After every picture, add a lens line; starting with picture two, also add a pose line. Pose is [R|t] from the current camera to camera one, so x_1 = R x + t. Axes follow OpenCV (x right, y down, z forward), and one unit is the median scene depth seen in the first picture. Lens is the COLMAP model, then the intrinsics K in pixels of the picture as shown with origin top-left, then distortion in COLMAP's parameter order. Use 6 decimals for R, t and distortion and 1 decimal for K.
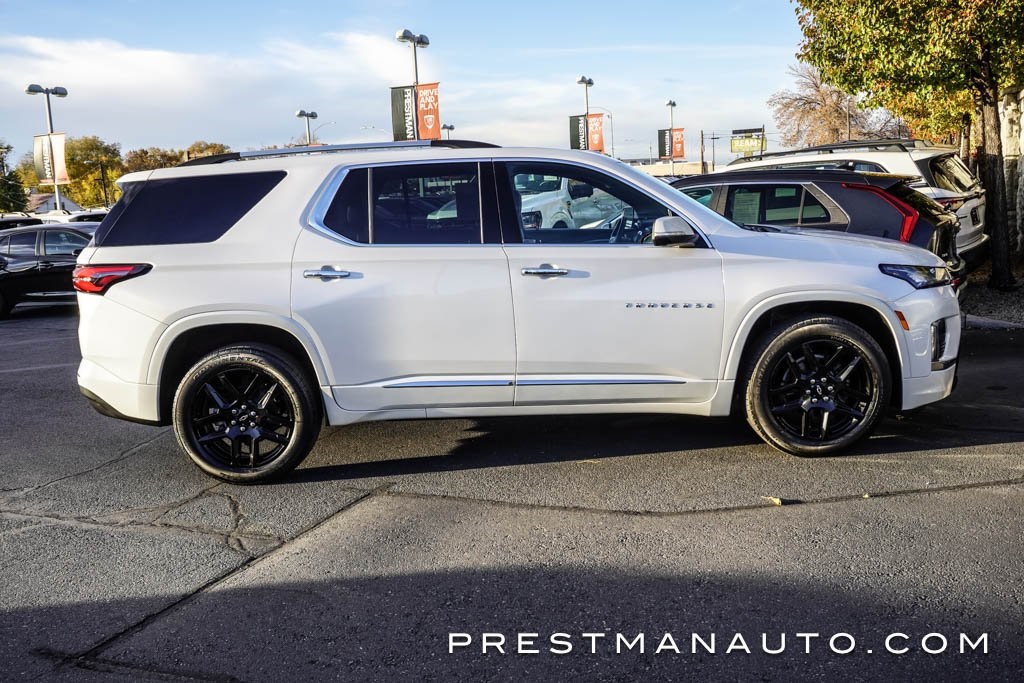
lens RADIAL K [[1008.6, 0, 512.0], [0, 1008.6, 341.5], [0, 0, 1]] dist [-0.013304, 0.006419]
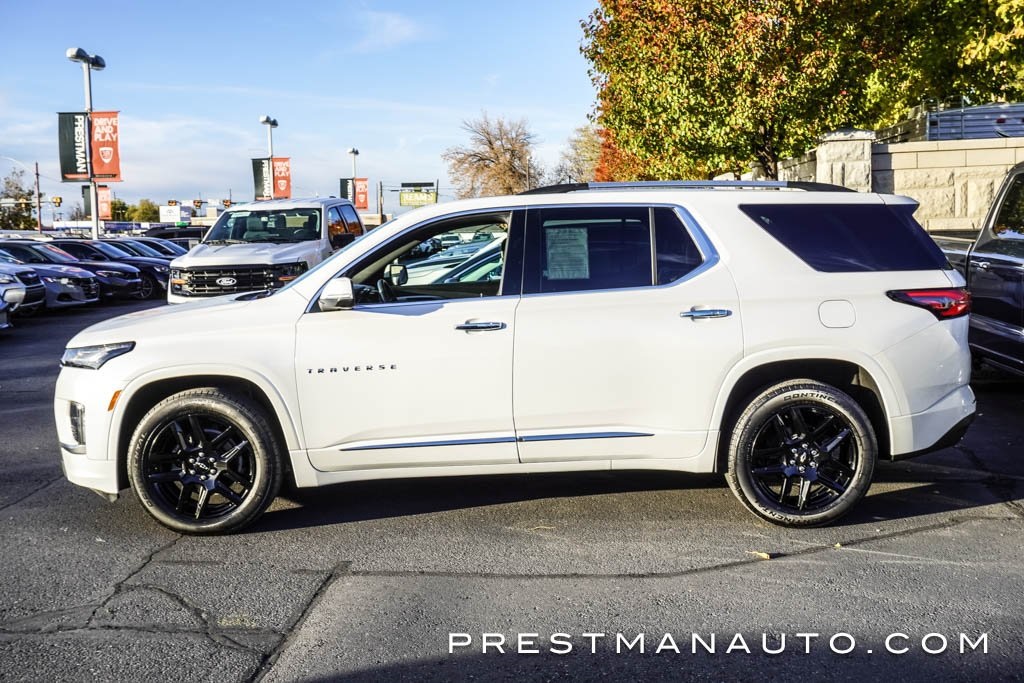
lens RADIAL K [[1094.9, 0, 512.0], [0, 1094.9, 341.5], [0, 0, 1]] dist [-0.018063, -0.007069]
pose [[0.941441, 0.009028, 0.337056, -0.161469], [0.011066, 0.998276, -0.057646, 0.001718], [-0.336995, 0.058000, 0.939718, 0.016708]]
